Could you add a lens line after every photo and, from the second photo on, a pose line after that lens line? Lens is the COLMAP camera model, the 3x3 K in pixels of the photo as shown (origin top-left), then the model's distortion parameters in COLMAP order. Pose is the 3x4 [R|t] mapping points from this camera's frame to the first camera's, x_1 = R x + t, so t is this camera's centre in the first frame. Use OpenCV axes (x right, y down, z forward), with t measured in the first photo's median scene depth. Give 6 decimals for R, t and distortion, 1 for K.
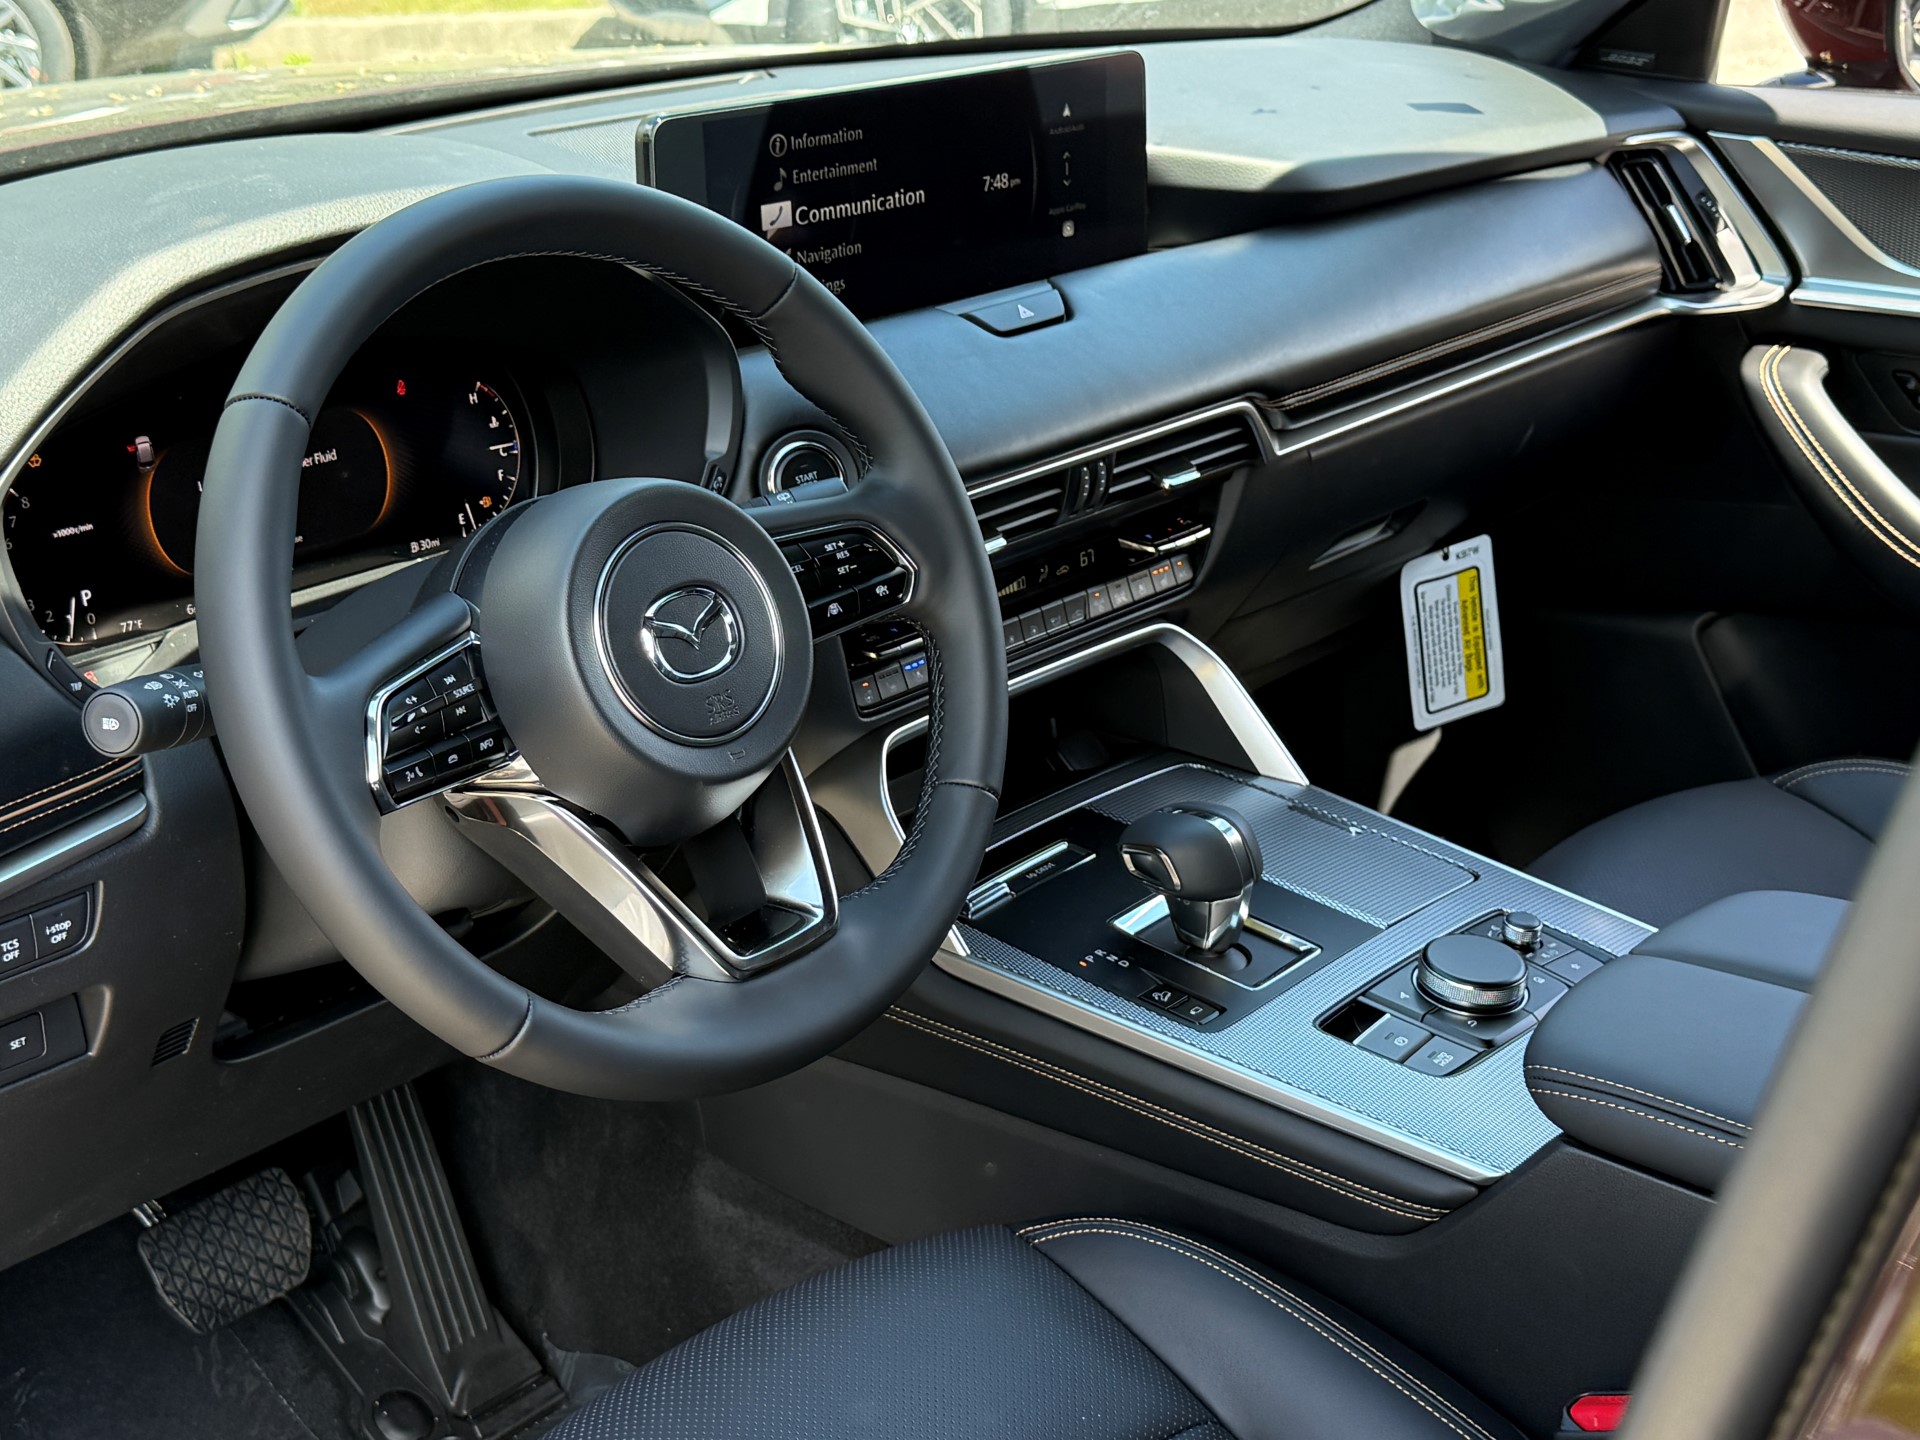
lens RADIAL K [[2576.9, 0, 960.0], [0, 2576.9, 720.0], [0, 0, 1]] dist [0.008559, -0.005819]
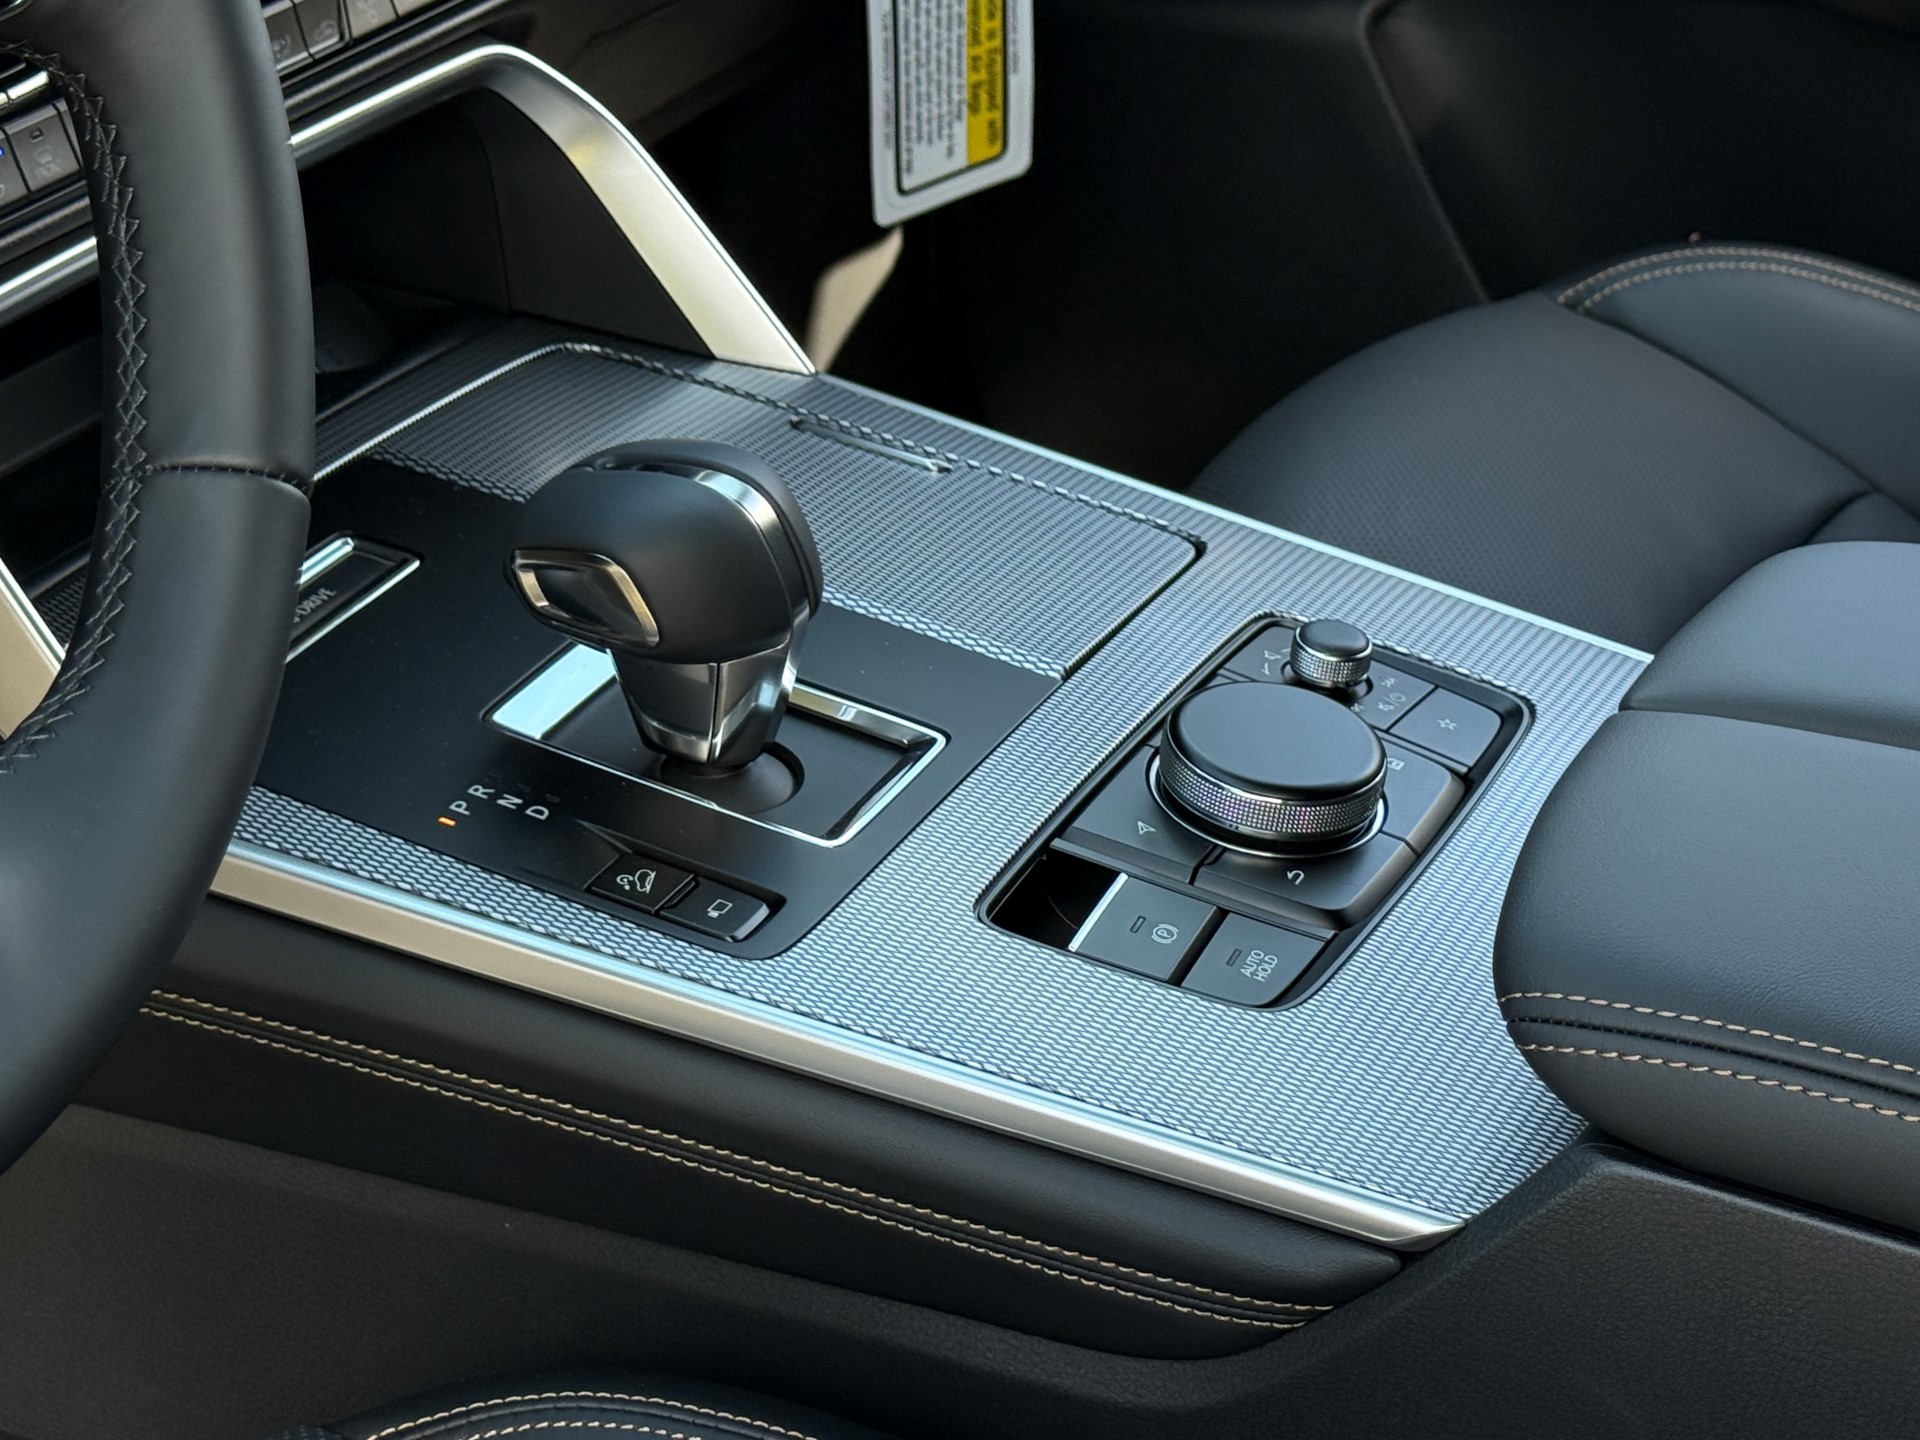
lens RADIAL K [[3883.8, 0, 960.0], [0, 3883.8, 720.0], [0, 0, 1]] dist [0.021070, -0.081686]
pose [[0.957324, -0.087325, 0.275507, -0.049556], [0.049626, 0.988770, 0.140962, -0.012862], [-0.284723, -0.121274, 0.950908, 0.325615]]
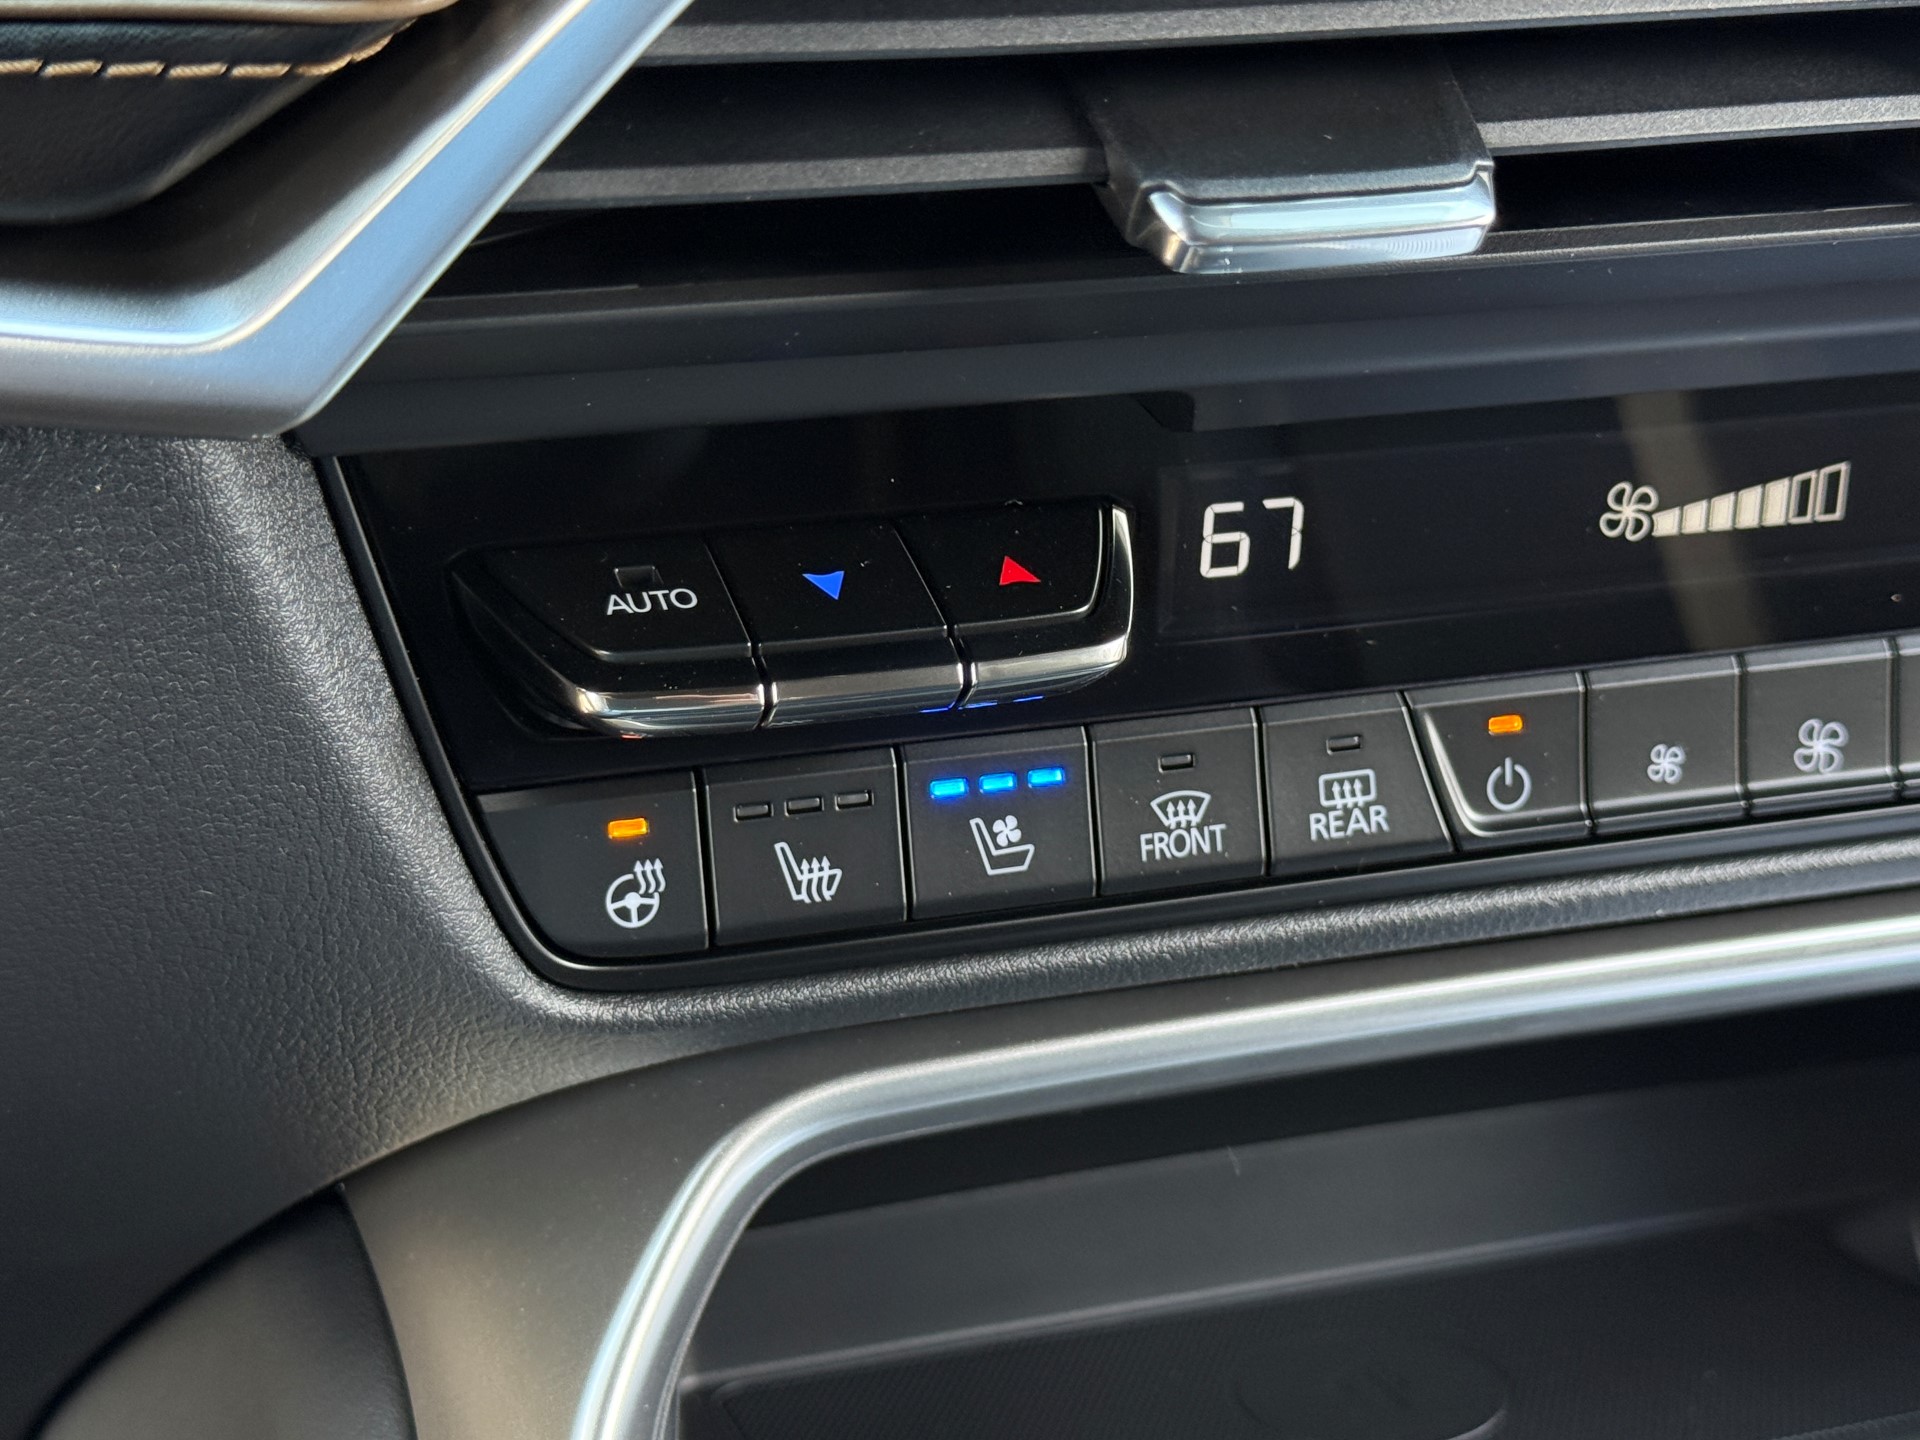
lens RADIAL K [[3212.9, 0, 1043.6], [0, 3212.9, 716.1], [0, 0, 1]] dist [0.145435, 0.115429]
pose [[0.874860, 0.272851, -0.400215, 0.079548], [-0.236039, 0.961657, 0.139646, -0.060463], [0.422972, -0.027704, 0.905719, 0.794543]]
